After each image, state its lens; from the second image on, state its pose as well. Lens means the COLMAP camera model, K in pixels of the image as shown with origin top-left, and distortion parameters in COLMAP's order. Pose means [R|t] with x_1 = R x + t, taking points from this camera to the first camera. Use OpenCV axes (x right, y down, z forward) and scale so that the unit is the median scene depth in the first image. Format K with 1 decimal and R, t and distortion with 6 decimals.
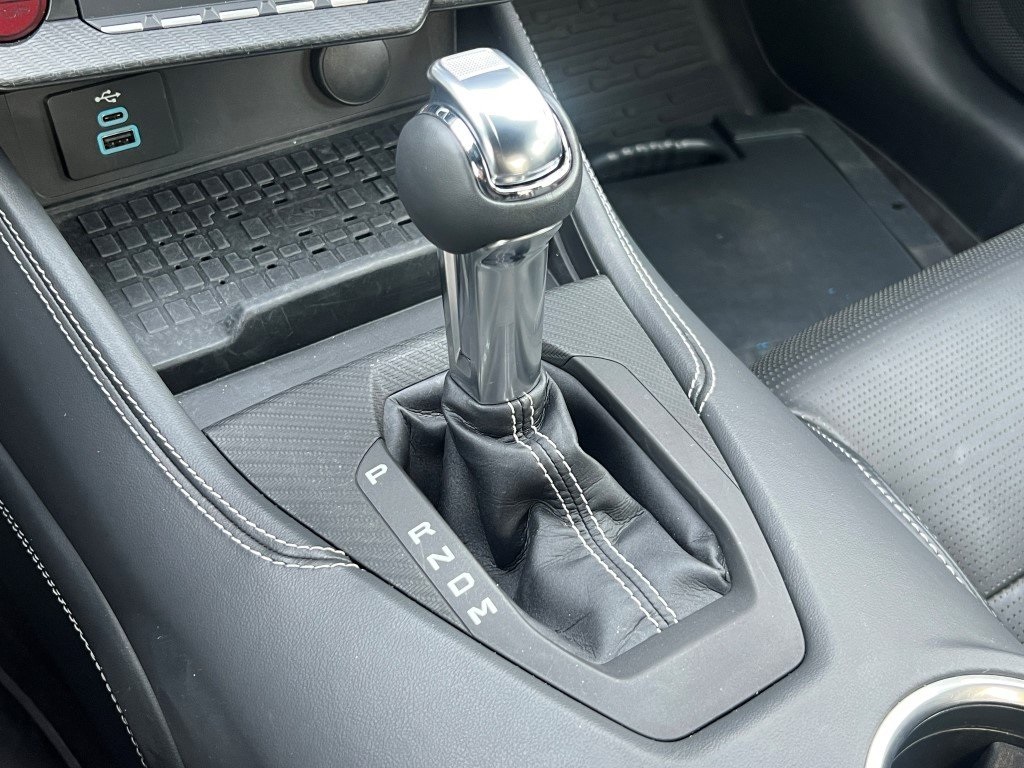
lens RADIAL K [[1194.9, 0, 512.0], [0, 1194.9, 384.0], [0, 0, 1]] dist [0.092892, -0.216182]
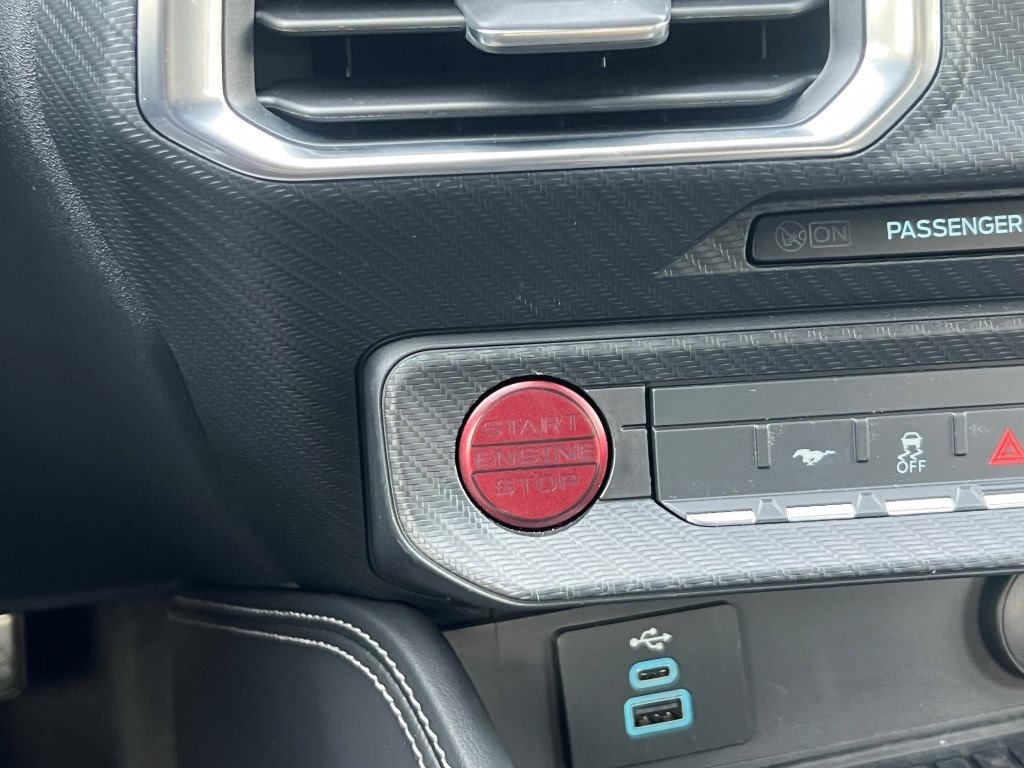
lens RADIAL K [[1641.8, 0, 512.0], [0, 1641.8, 384.0], [0, 0, 1]] dist [0.272071, -1.185087]
pose [[0.947977, 0.011576, -0.318127, -0.133671], [-0.140146, 0.912461, -0.384414, -0.025881], [0.285829, 0.409000, 0.866615, 0.202530]]
